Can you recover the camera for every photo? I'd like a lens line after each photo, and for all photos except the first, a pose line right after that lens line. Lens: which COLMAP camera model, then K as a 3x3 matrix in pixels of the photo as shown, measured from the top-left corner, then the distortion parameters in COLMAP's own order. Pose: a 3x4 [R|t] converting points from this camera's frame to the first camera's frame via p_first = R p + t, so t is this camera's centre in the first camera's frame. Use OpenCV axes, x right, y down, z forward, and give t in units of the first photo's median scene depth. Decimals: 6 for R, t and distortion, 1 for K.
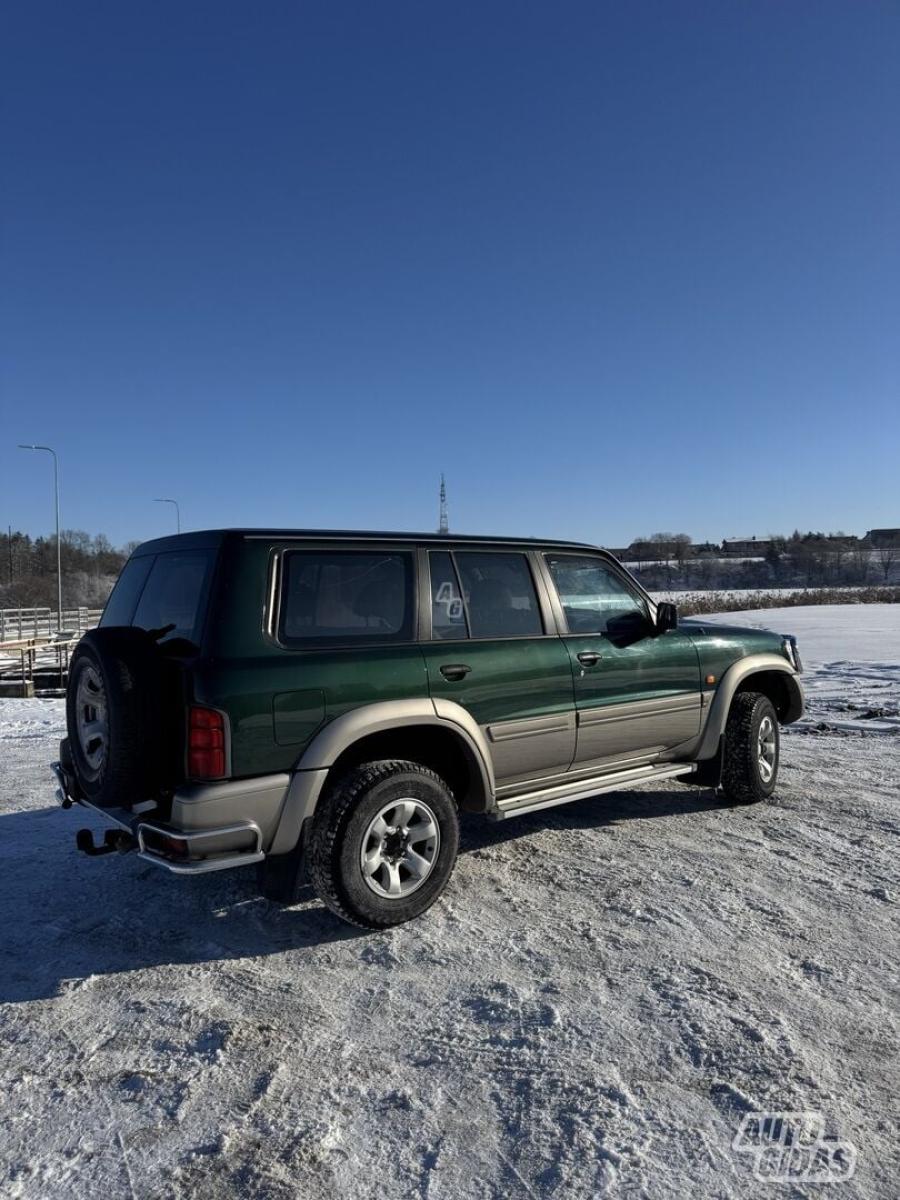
lens RADIAL K [[830.2, 0, 450.8], [0, 830.2, 609.1], [0, 0, 1]] dist [0.055240, -0.056523]
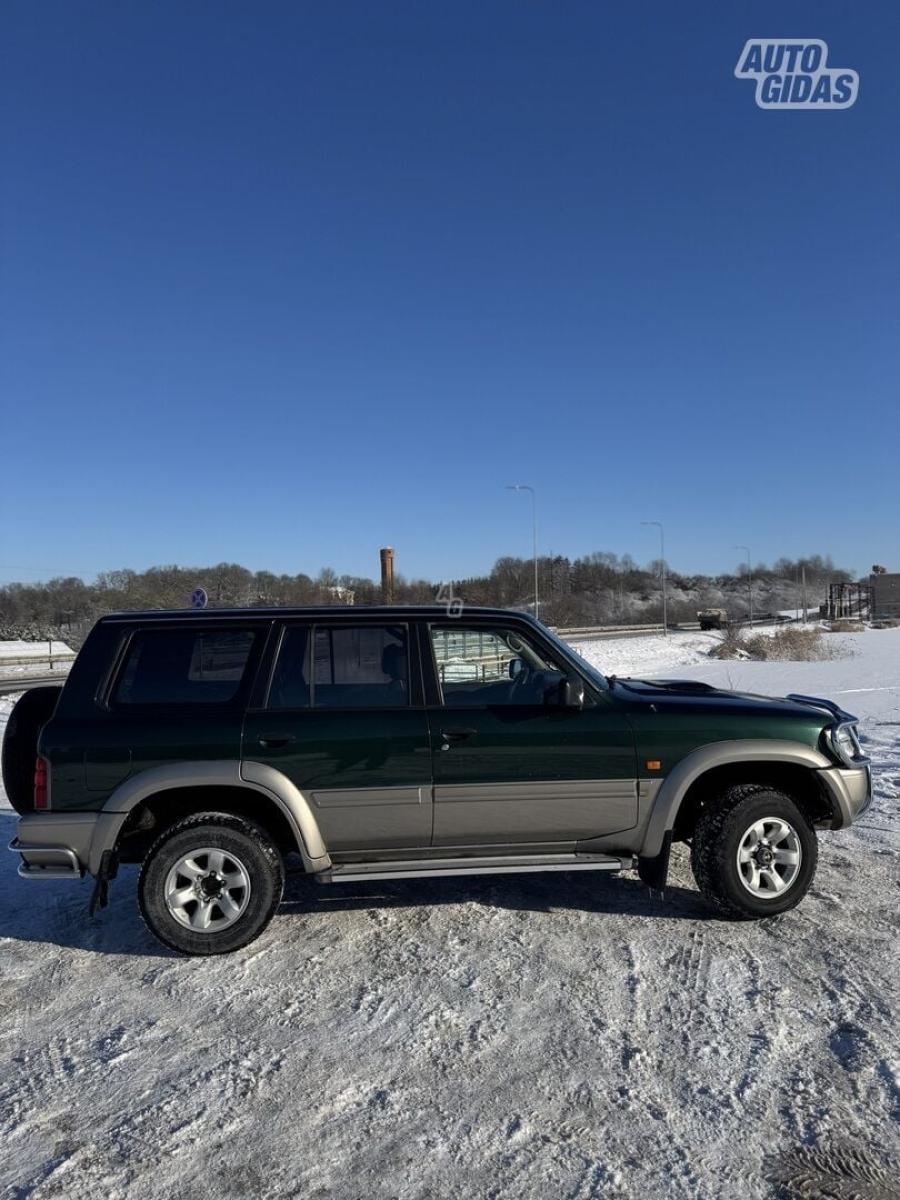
lens RADIAL K [[832.4, 0, 465.8], [0, 832.4, 602.1], [0, 0, 1]] dist [0.064786, -0.094850]
pose [[0.828519, -0.004303, -0.559944, 0.884331], [-0.010650, 0.999668, -0.023441, -0.089262], [0.559859, 0.025385, 0.828199, 0.221024]]
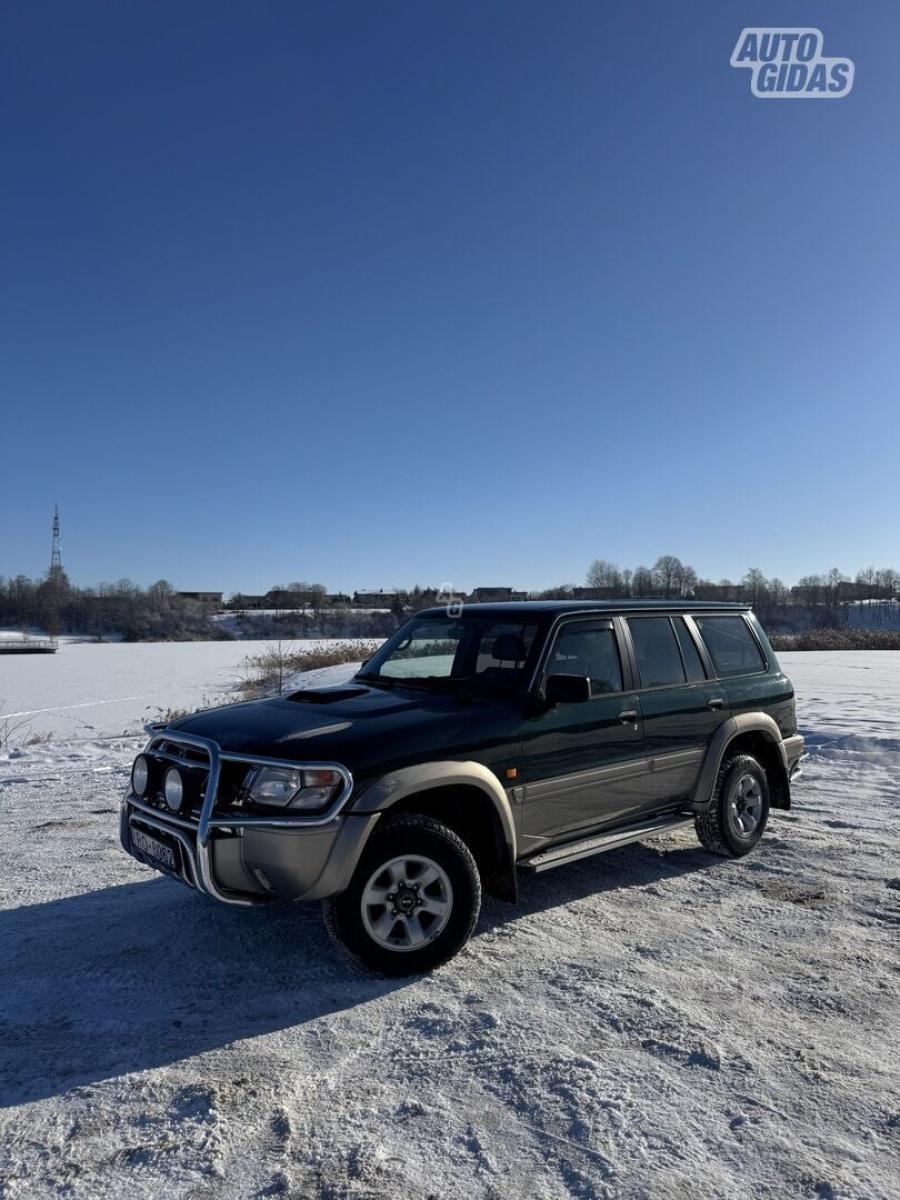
lens RADIAL K [[830.2, 0, 450.8], [0, 830.2, 609.1], [0, 0, 1]] dist [0.055240, -0.056523]
pose [[0.907036, 0.028878, 0.420063, -0.339822], [-0.004919, 0.998304, -0.058010, -0.018578], [-0.421025, 0.050550, 0.905639, -0.059129]]
